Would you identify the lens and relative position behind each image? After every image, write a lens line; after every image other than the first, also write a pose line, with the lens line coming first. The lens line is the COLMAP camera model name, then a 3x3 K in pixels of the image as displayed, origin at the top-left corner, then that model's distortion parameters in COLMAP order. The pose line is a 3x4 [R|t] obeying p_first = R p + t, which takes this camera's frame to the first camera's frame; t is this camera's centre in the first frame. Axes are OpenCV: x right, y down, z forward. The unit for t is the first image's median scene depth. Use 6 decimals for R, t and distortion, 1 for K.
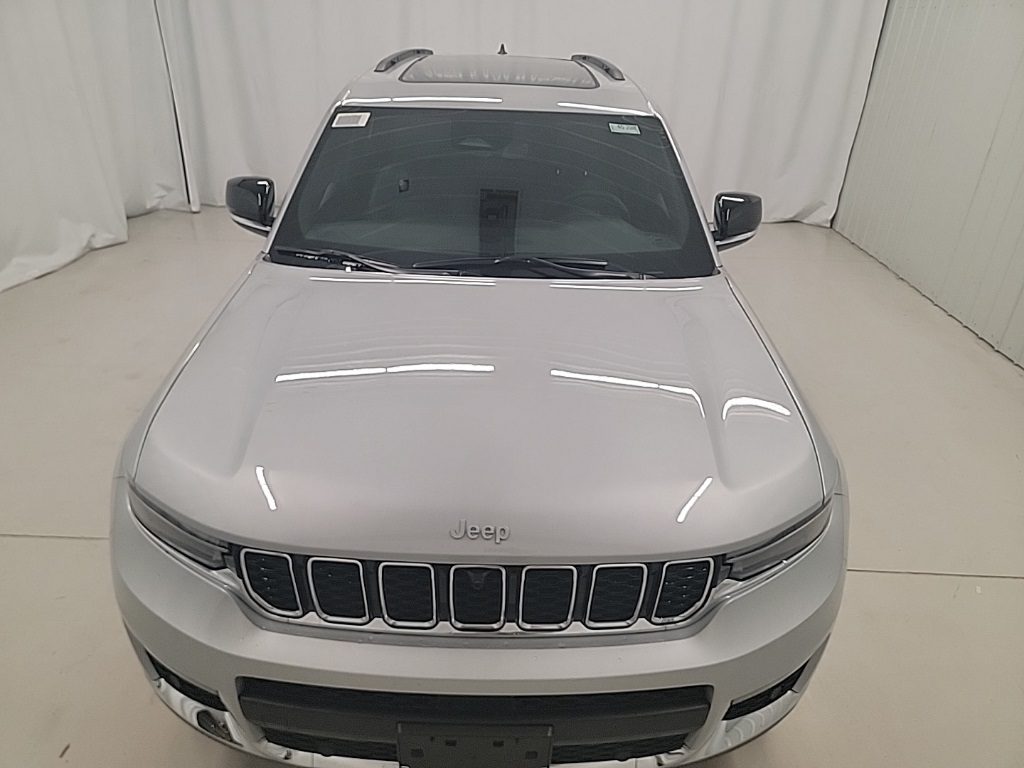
lens RADIAL K [[714.9, 0, 504.3], [0, 714.9, 383.3], [0, 0, 1]] dist [0.057123, -0.048157]
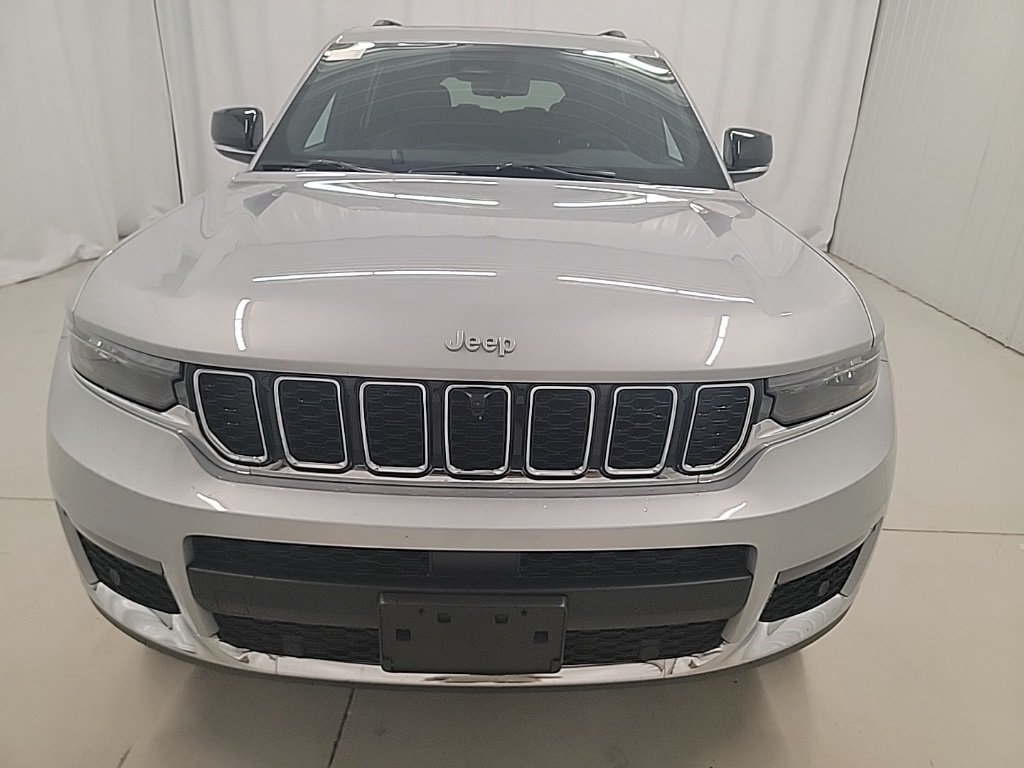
lens RADIAL K [[714.9, 0, 518.7], [0, 714.9, 375.0], [0, 0, 1]] dist [0.057123, -0.048157]
pose [[0.999744, 0.000399, 0.022625, -0.007136], [0.001905, 0.994811, -0.101720, 0.294289], [-0.022548, 0.101737, 0.994556, 0.145043]]
